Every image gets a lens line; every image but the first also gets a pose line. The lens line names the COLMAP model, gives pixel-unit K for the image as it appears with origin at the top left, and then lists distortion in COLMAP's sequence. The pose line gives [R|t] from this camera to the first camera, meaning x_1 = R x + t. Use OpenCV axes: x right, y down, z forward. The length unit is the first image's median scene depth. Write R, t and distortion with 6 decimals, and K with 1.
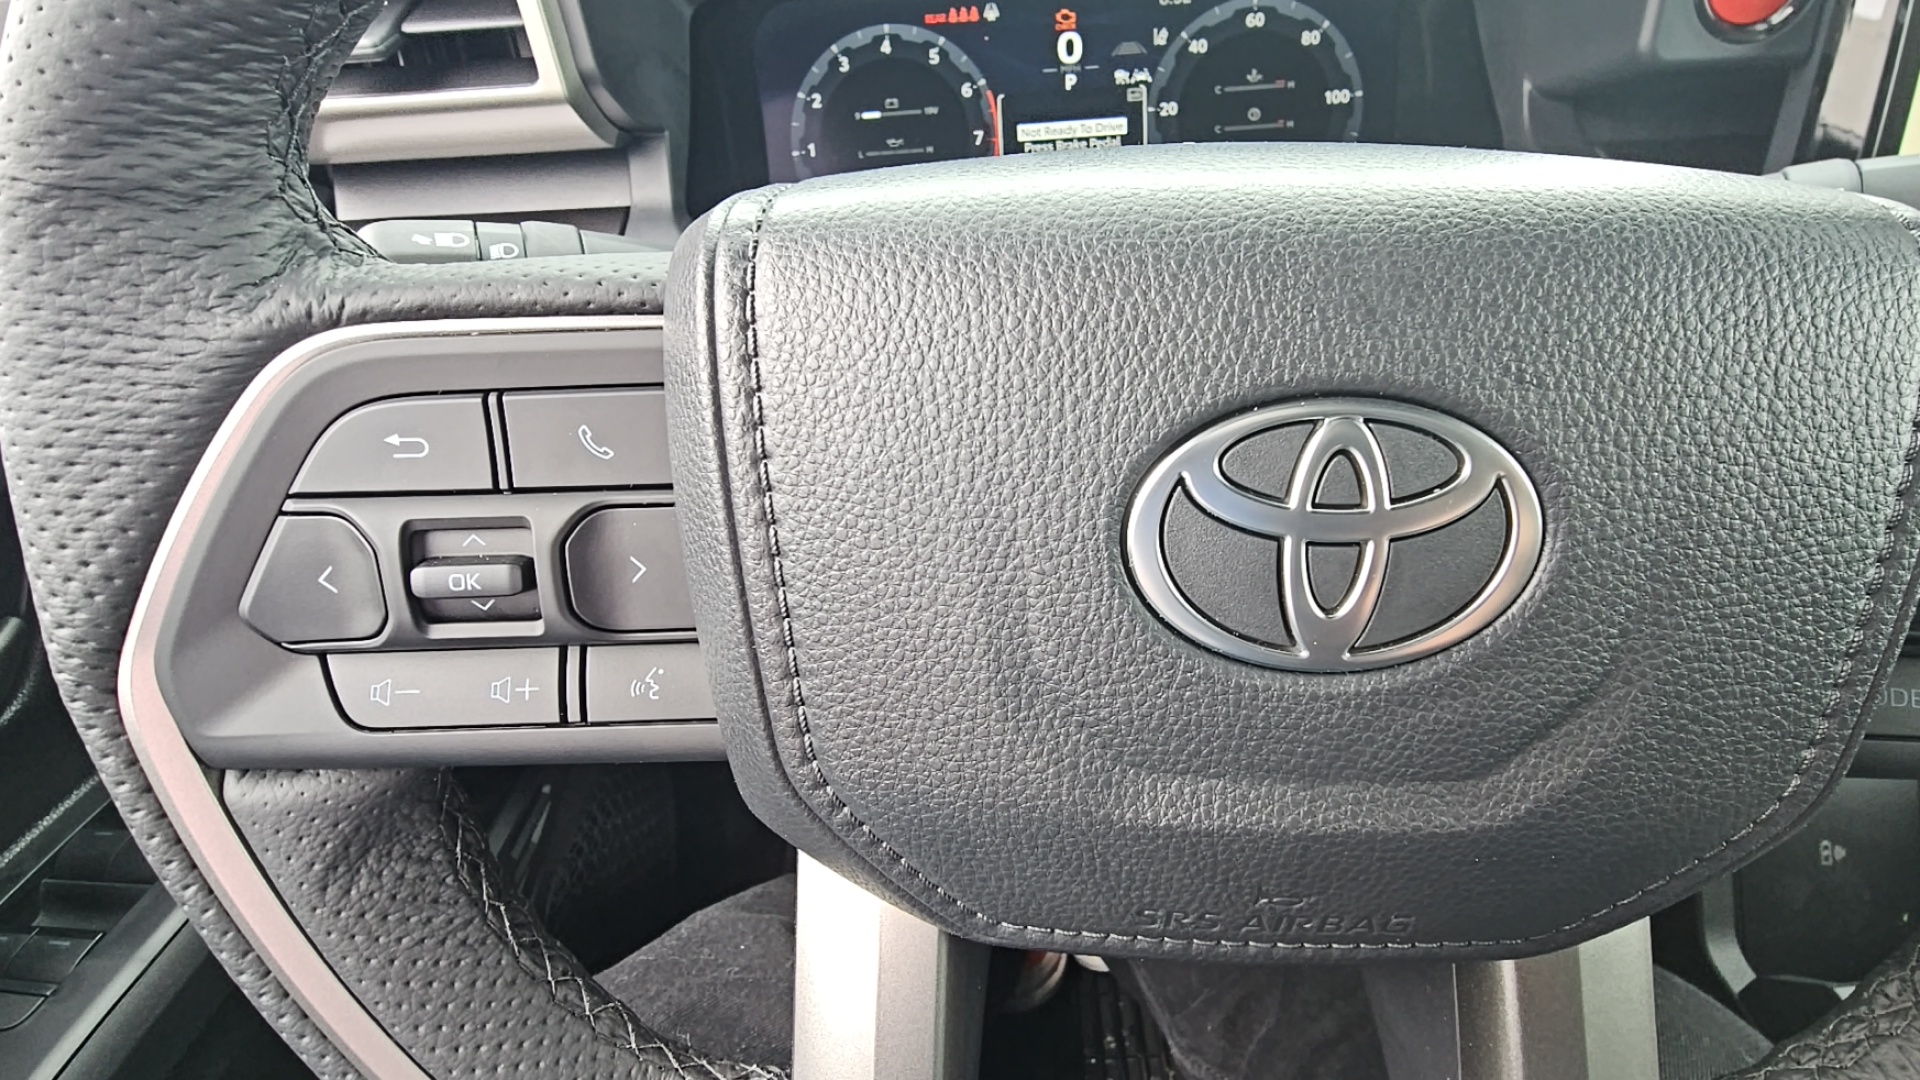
lens RADIAL K [[864.1, 0, 982.0], [0, 864.1, 543.5], [0, 0, 1]] dist [0.011642, -0.009618]
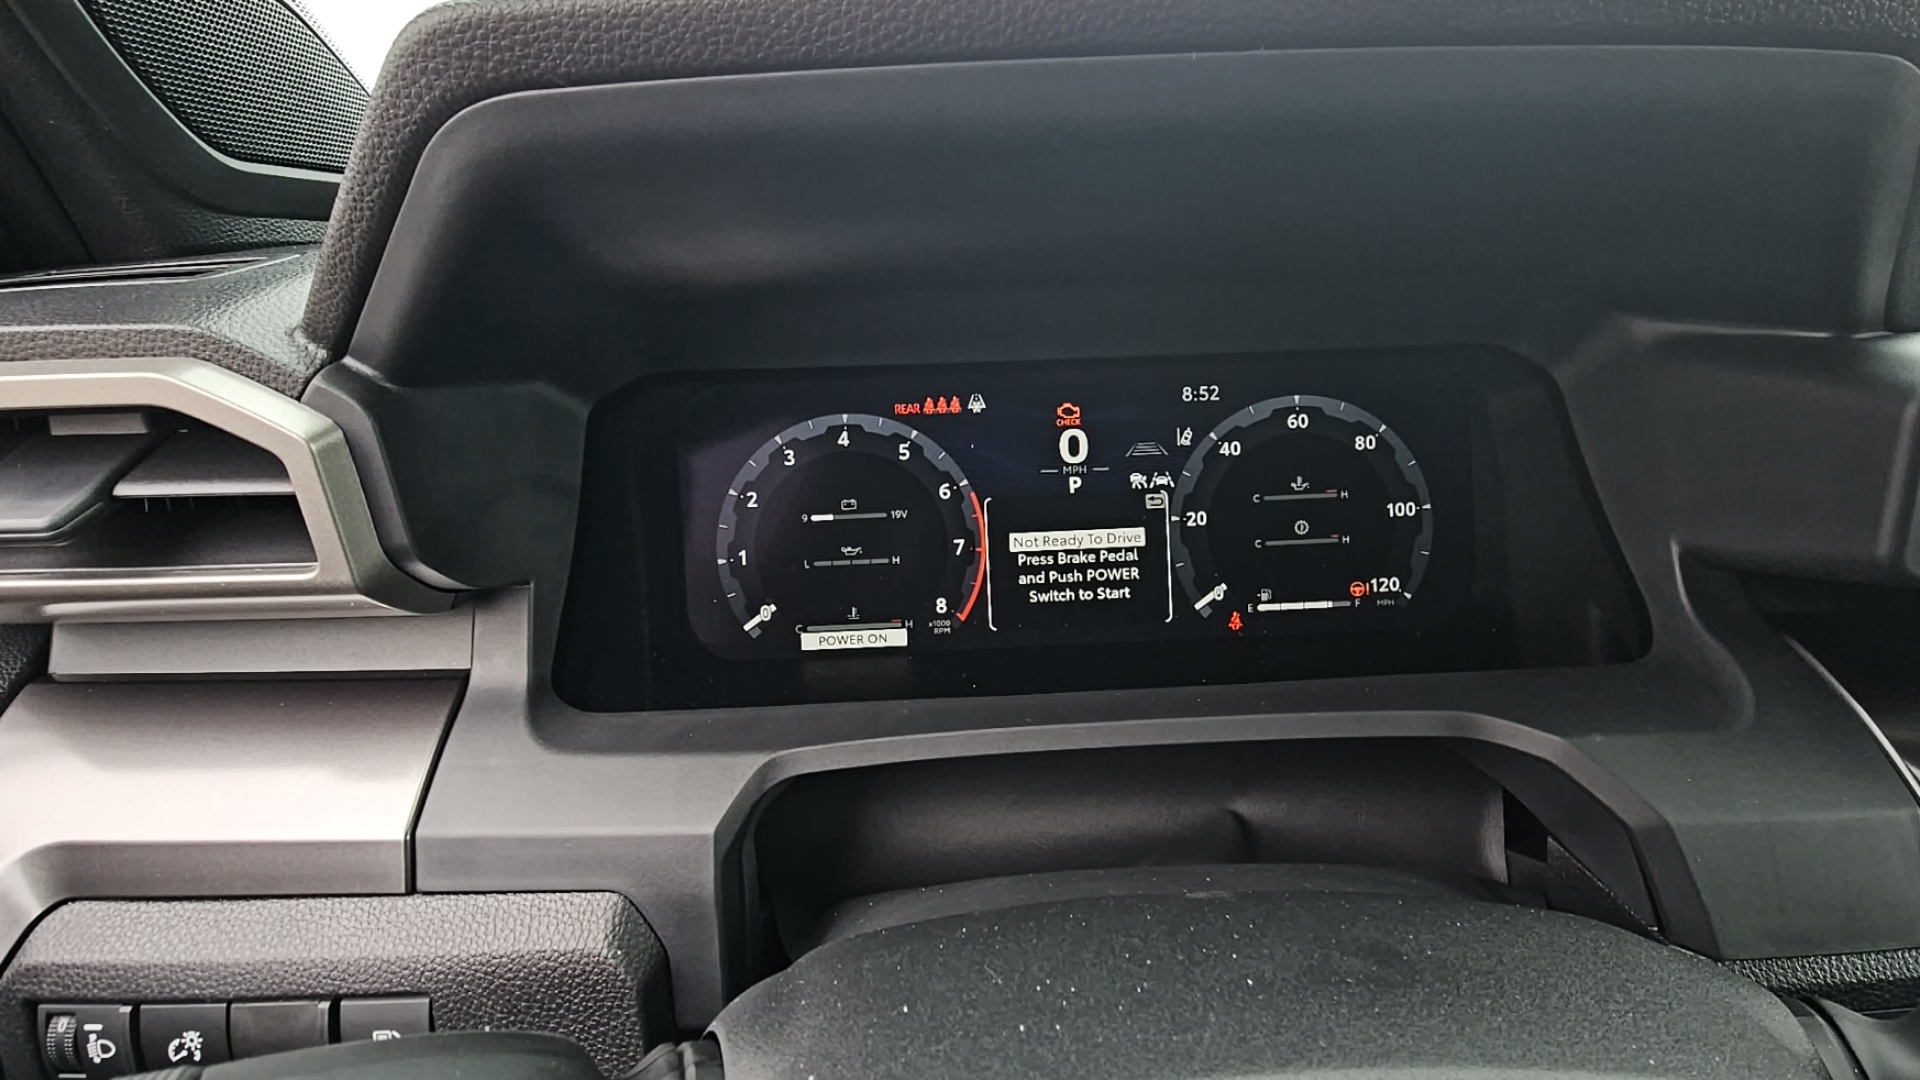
lens RADIAL K [[854.8, 0, 981.2], [0, 854.8, 546.2], [0, 0, 1]] dist [0.001989, -0.001354]
pose [[0.998334, 0.012268, 0.056376, -0.028264], [-0.000478, 0.978858, -0.204540, -0.319711], [-0.057693, 0.204172, 0.977233, 0.247862]]
